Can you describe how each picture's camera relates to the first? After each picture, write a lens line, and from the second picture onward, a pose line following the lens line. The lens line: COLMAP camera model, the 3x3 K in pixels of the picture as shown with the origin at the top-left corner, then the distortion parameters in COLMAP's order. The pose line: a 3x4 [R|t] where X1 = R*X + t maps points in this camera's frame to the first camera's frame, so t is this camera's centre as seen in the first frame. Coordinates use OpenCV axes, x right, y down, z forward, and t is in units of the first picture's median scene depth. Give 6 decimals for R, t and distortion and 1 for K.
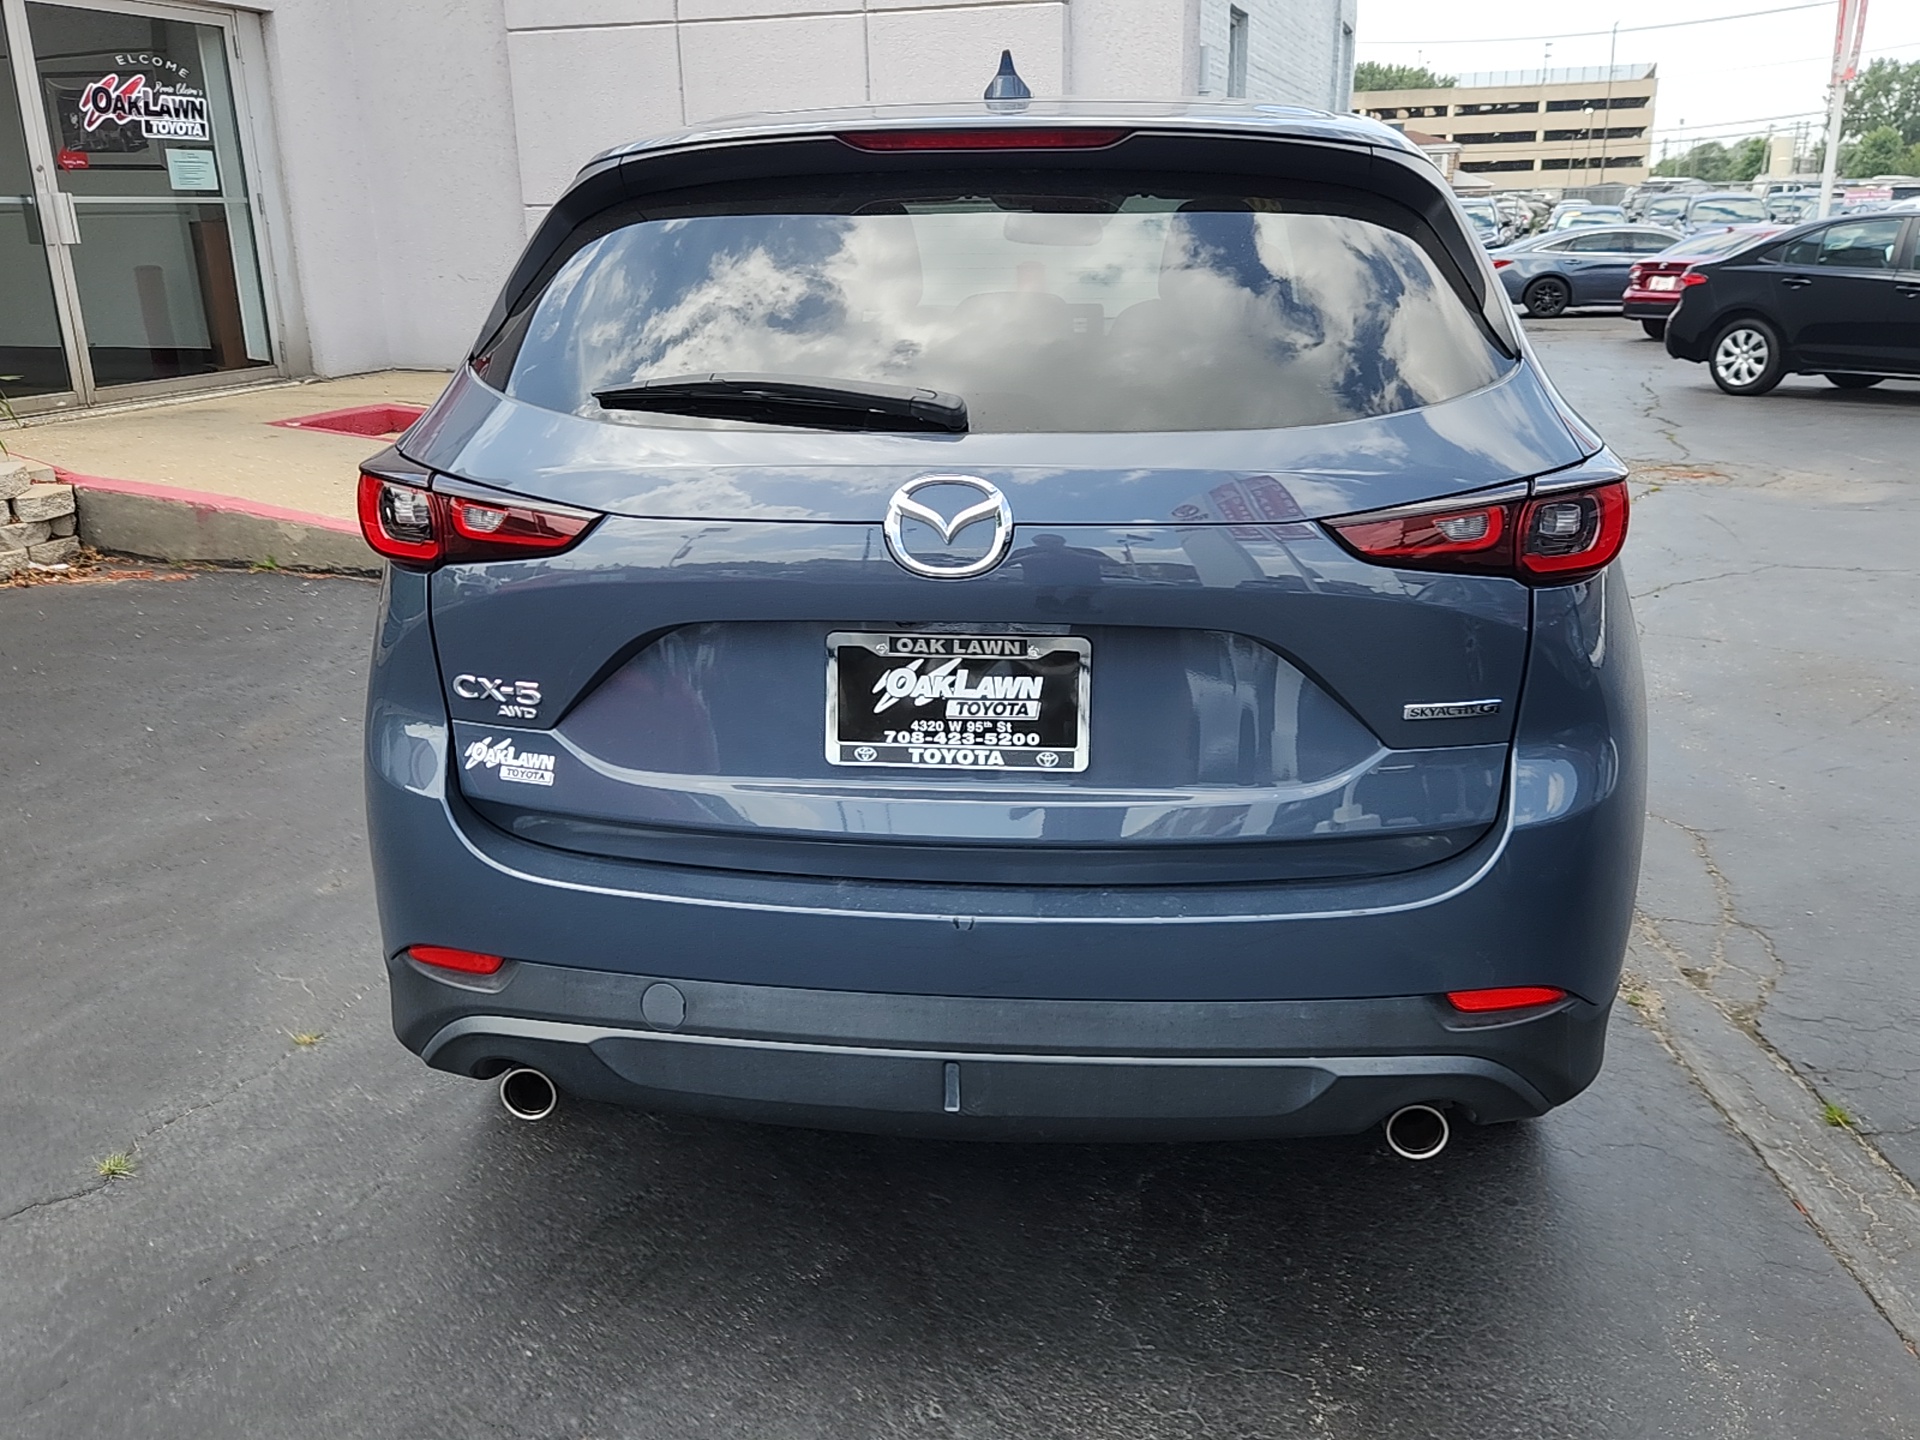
lens RADIAL K [[1664.6, 0, 969.2], [0, 1664.6, 710.8], [0, 0, 1]] dist [0.046122, -0.019168]
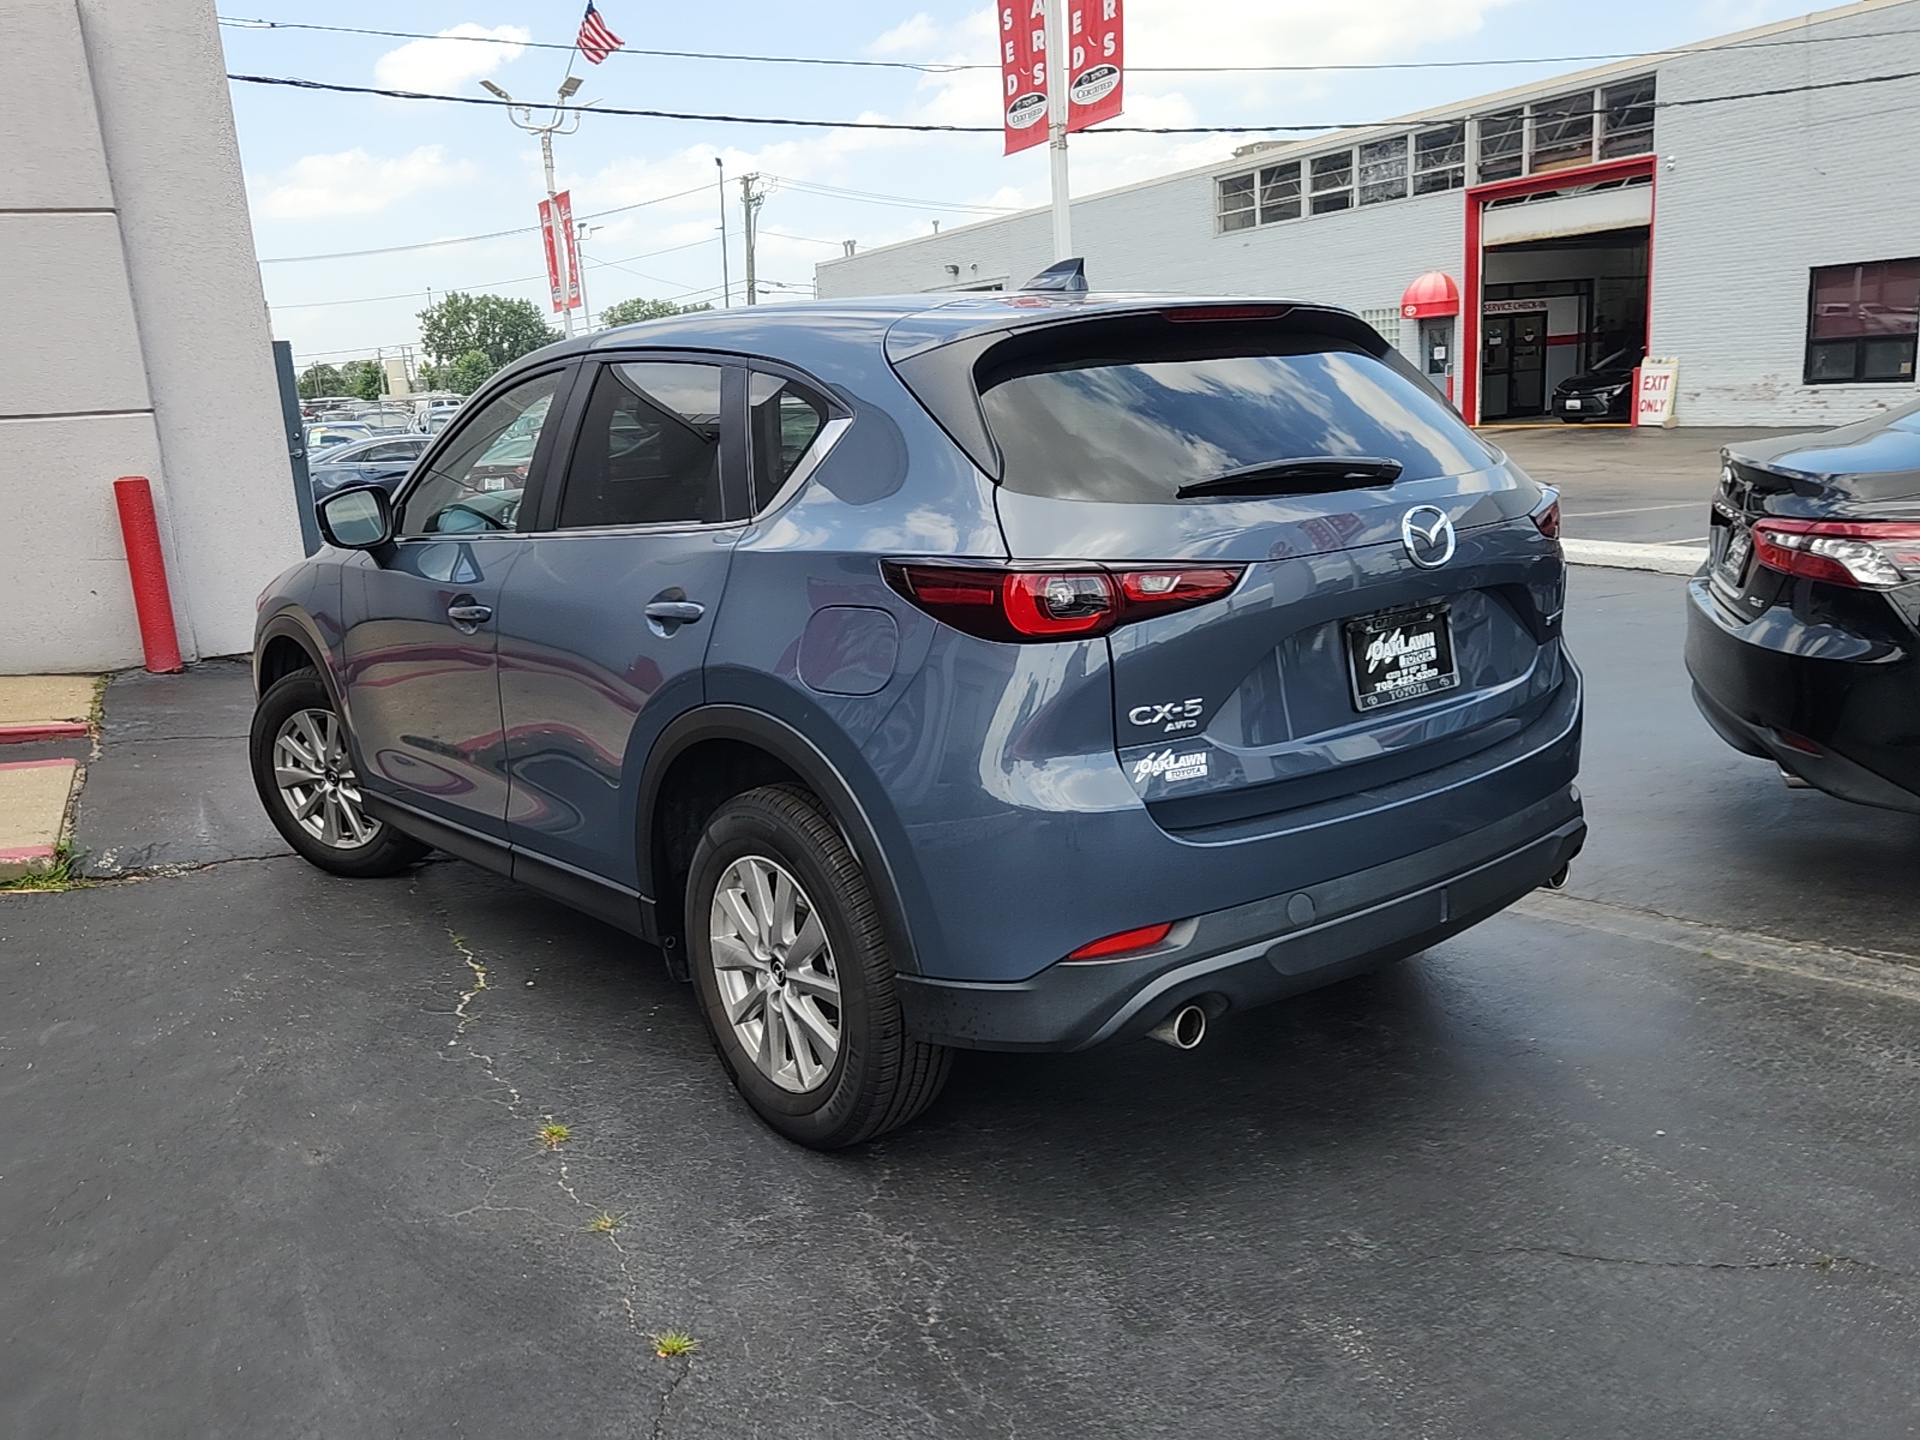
lens RADIAL K [[1722.1, 0, 959.5], [0, 1722.1, 738.3], [0, 0, 1]] dist [0.081202, -0.071997]
pose [[0.685961, -0.176897, 0.705808, -1.388111], [0.258939, 0.965846, -0.009588, -0.022181], [-0.680006, 0.189338, 0.708338, 0.145456]]
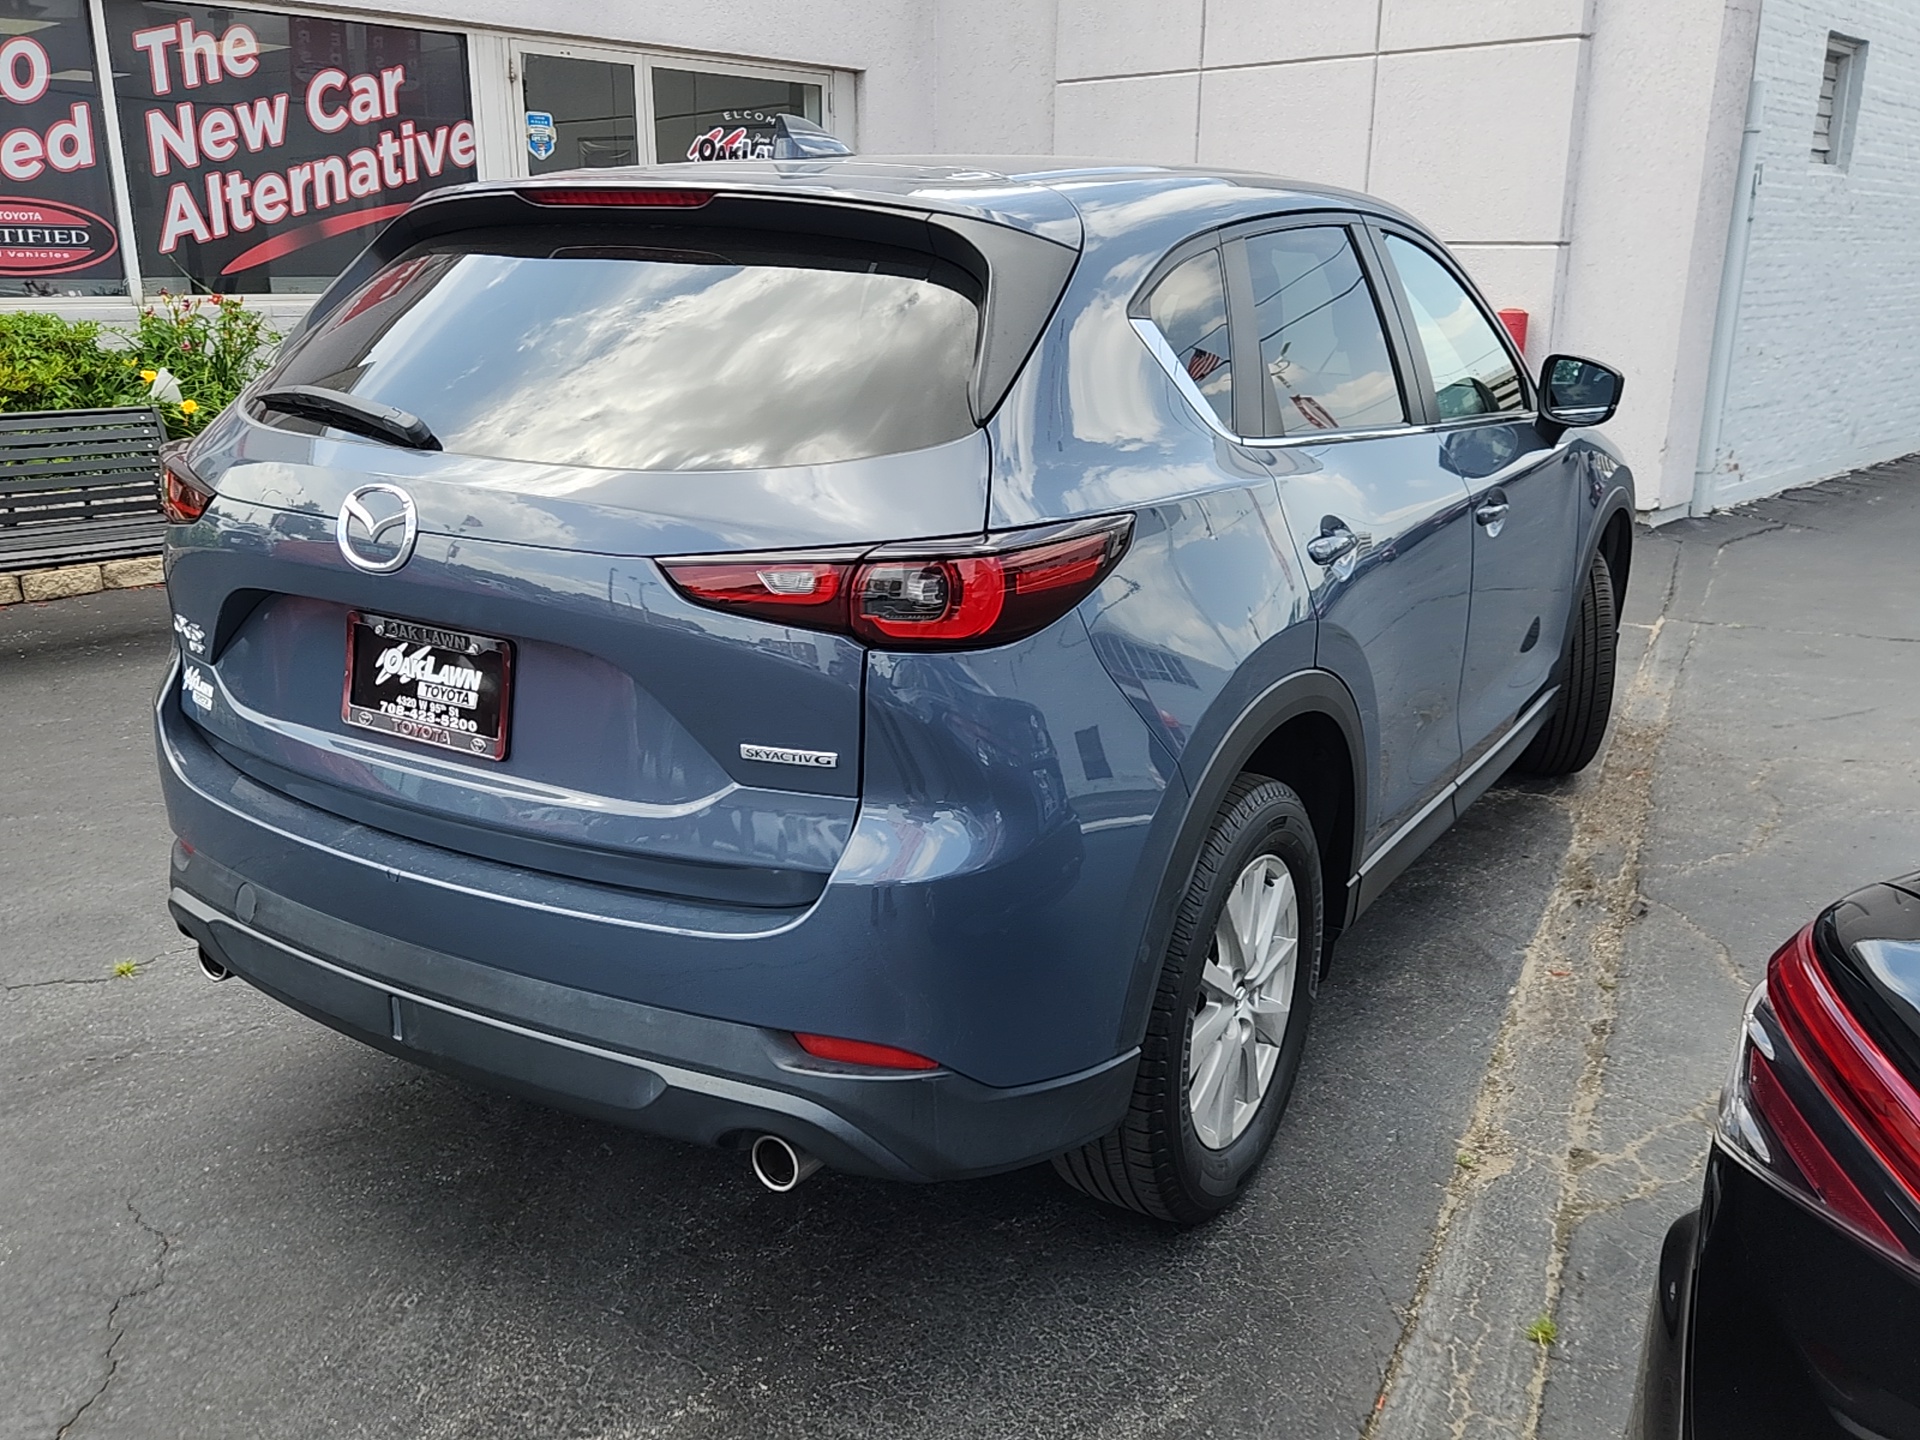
lens RADIAL K [[1661.6, 0, 944.0], [0, 1661.6, 720.6], [0, 0, 1]] dist [0.065908, -0.031357]
pose [[0.896344, 0.144983, -0.418983, 0.769557], [-0.151523, 0.988293, 0.017826, -0.053049], [0.416663, 0.047507, 0.907819, 0.098729]]
